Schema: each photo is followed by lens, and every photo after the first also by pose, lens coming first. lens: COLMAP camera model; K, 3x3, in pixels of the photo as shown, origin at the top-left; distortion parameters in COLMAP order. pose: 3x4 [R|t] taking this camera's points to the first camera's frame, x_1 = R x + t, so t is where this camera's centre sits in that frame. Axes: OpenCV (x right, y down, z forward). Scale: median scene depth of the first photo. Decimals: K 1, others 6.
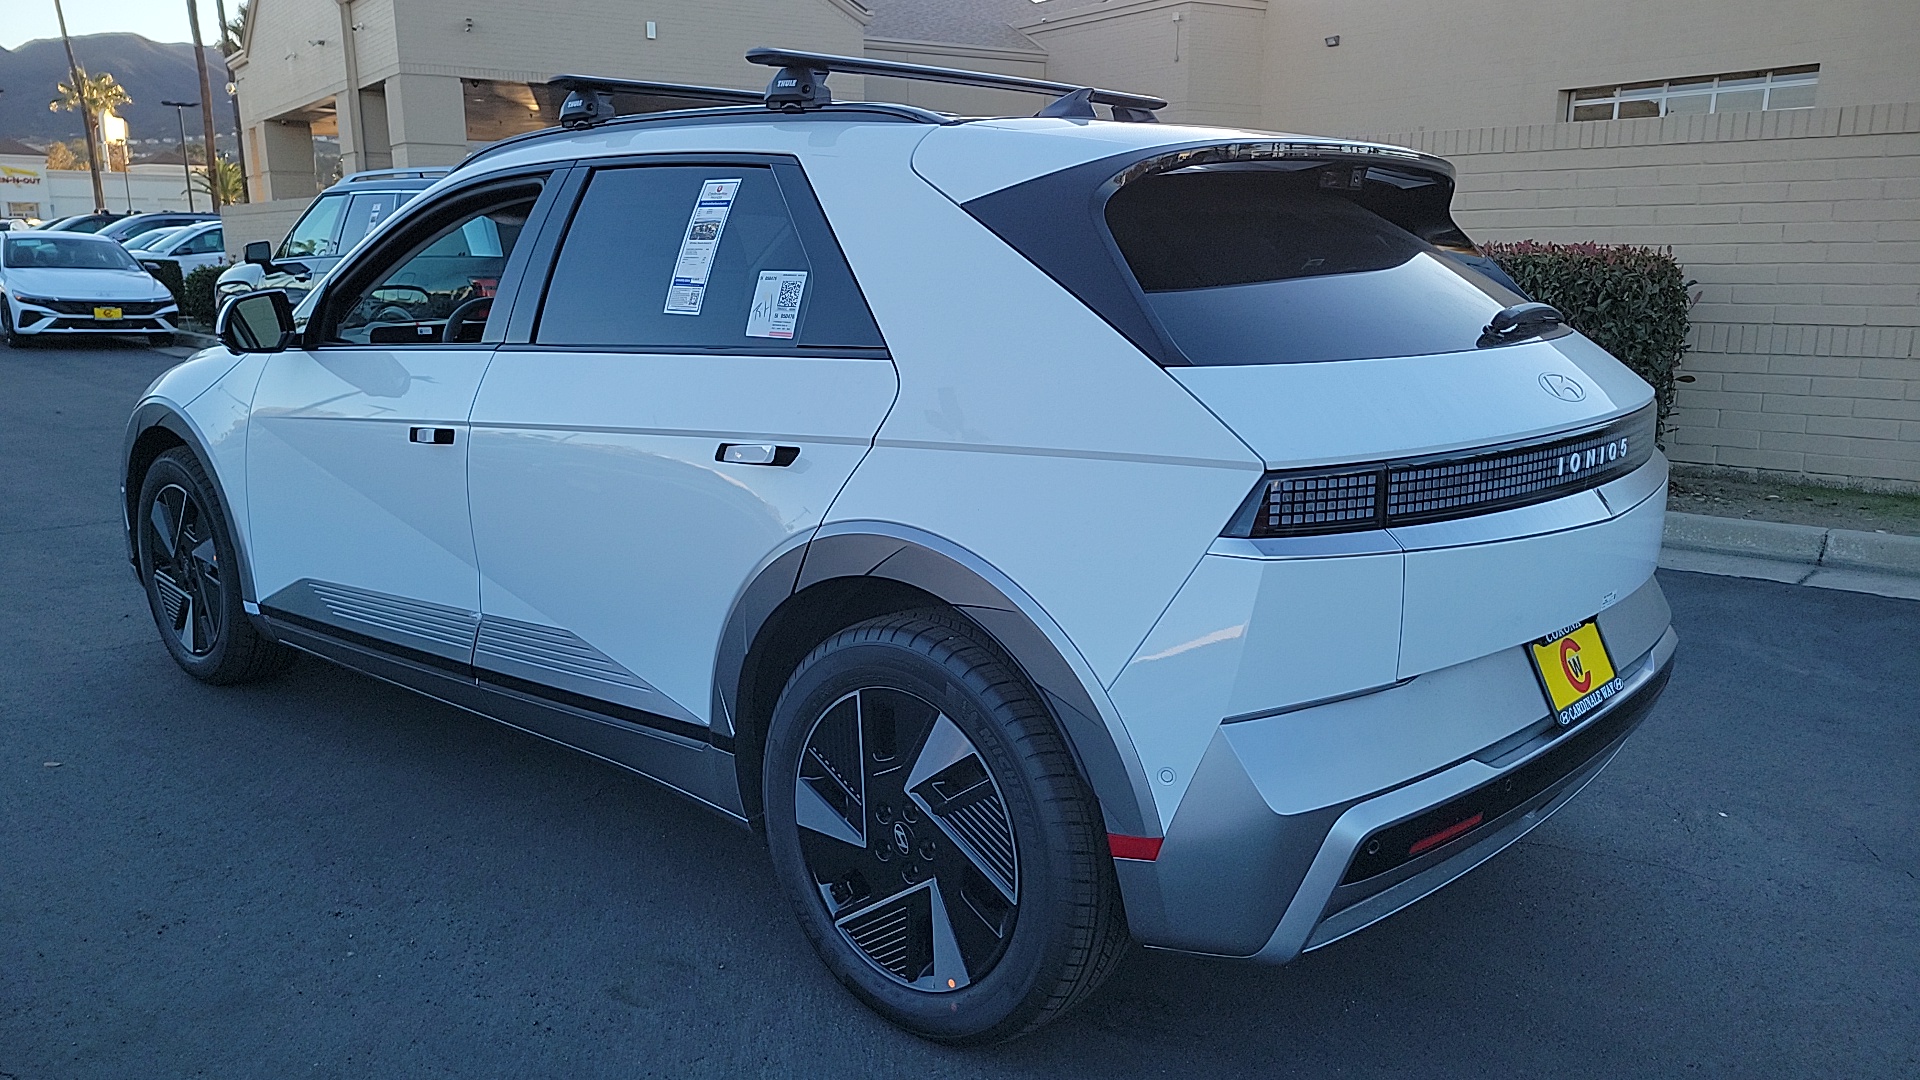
lens RADIAL K [[1462.4, 0, 952.6], [0, 1462.4, 543.6], [0, 0, 1]] dist [0.038257, -0.026518]
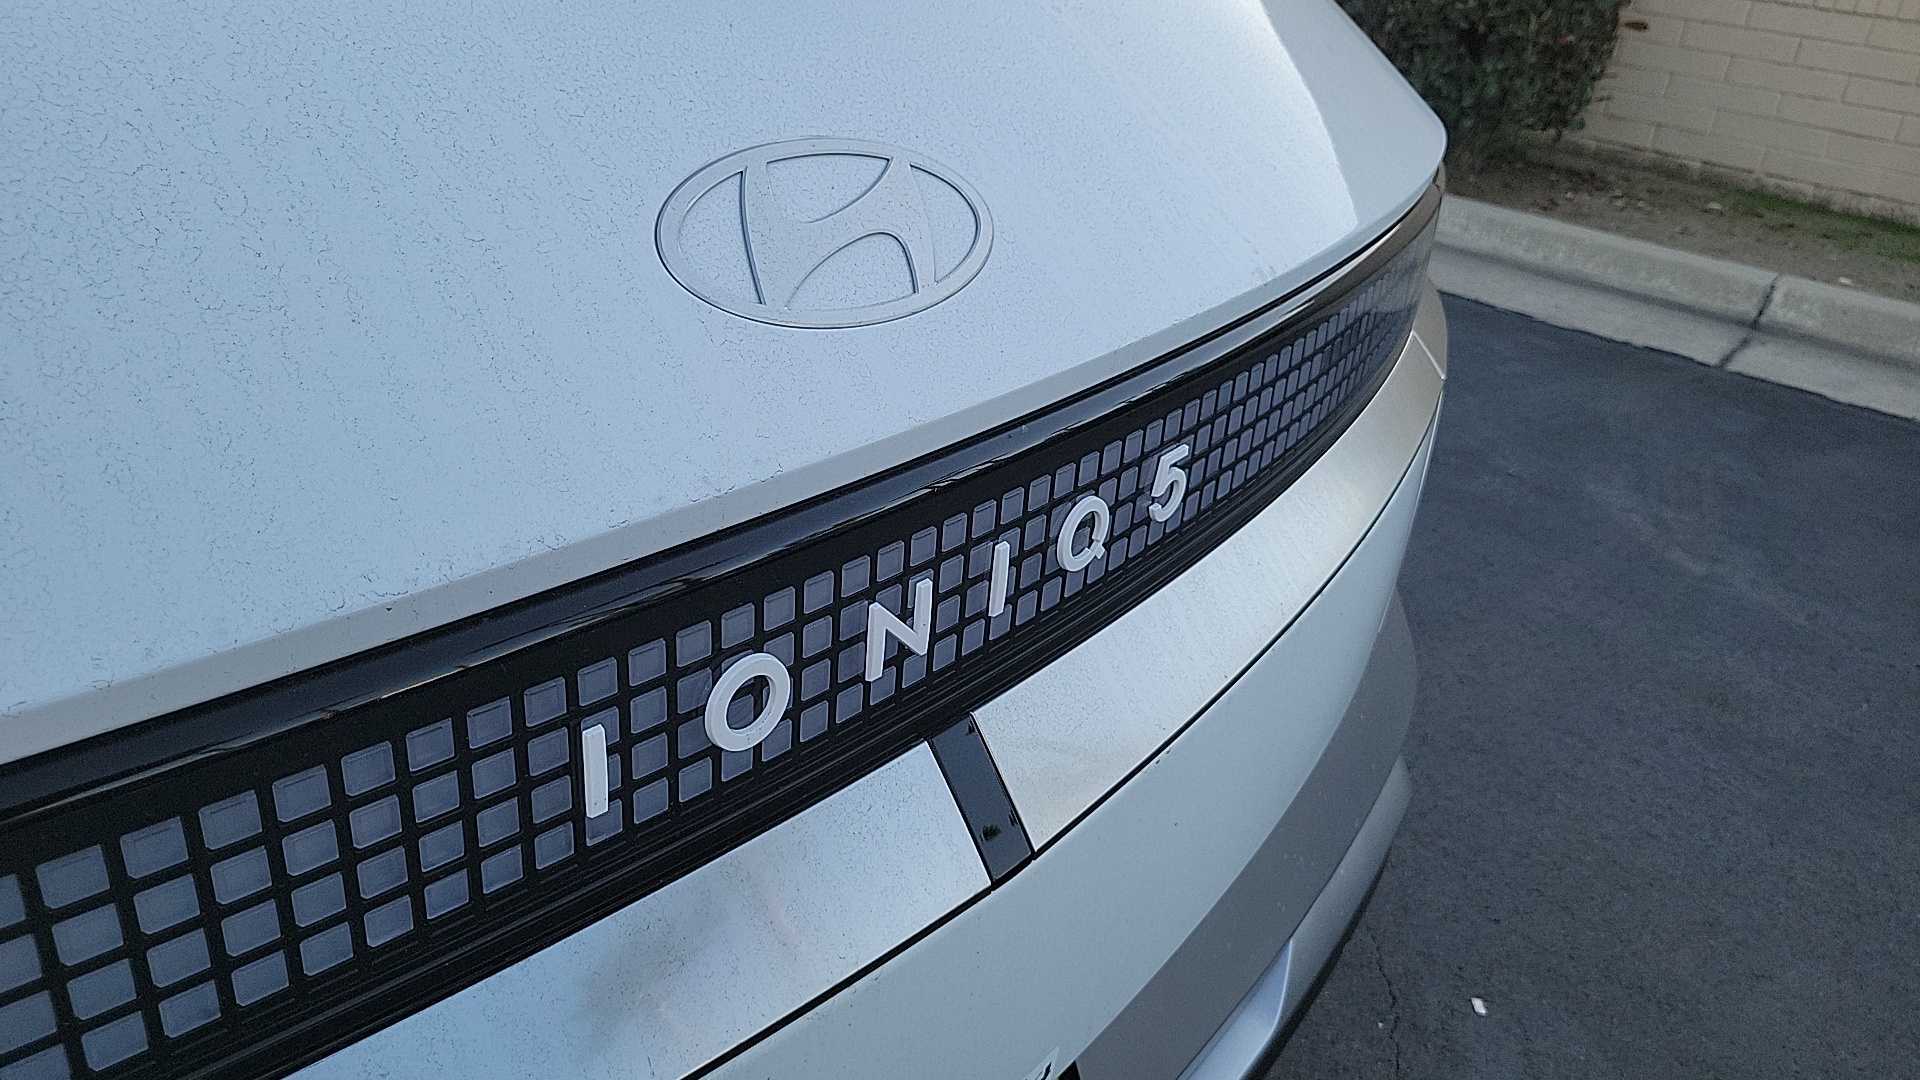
lens RADIAL K [[1462.4, 0, 977.4], [0, 1462.4, 550.3], [0, 0, 1]] dist [0.038257, -0.026518]
pose [[0.994159, 0.068243, 0.083610, 0.161030], [-0.088983, 0.956683, 0.277198, -0.045046], [-0.061072, -0.283019, 0.957168, 0.308035]]
